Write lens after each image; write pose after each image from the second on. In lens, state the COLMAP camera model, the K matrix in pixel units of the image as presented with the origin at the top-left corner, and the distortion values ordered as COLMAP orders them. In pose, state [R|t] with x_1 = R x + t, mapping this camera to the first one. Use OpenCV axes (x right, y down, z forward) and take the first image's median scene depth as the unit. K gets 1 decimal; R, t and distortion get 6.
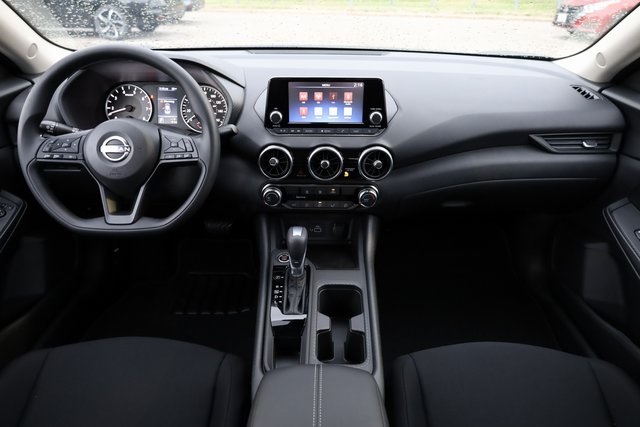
lens RADIAL K [[416.9, 0, 320.0], [0, 416.9, 213.5], [0, 0, 1]] dist [-0.000741, -0.001051]
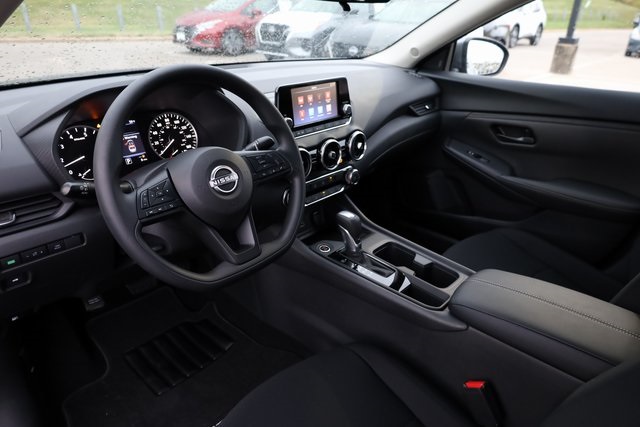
lens RADIAL K [[431.9, 0, 320.0], [0, 431.9, 213.5], [0, 0, 1]] dist [-0.005471, -0.000503]
pose [[0.682272, -0.312650, 0.660874, -0.730736], [0.348307, 0.933772, 0.082169, -0.067163], [-0.642796, 0.174125, 0.745985, 0.144991]]
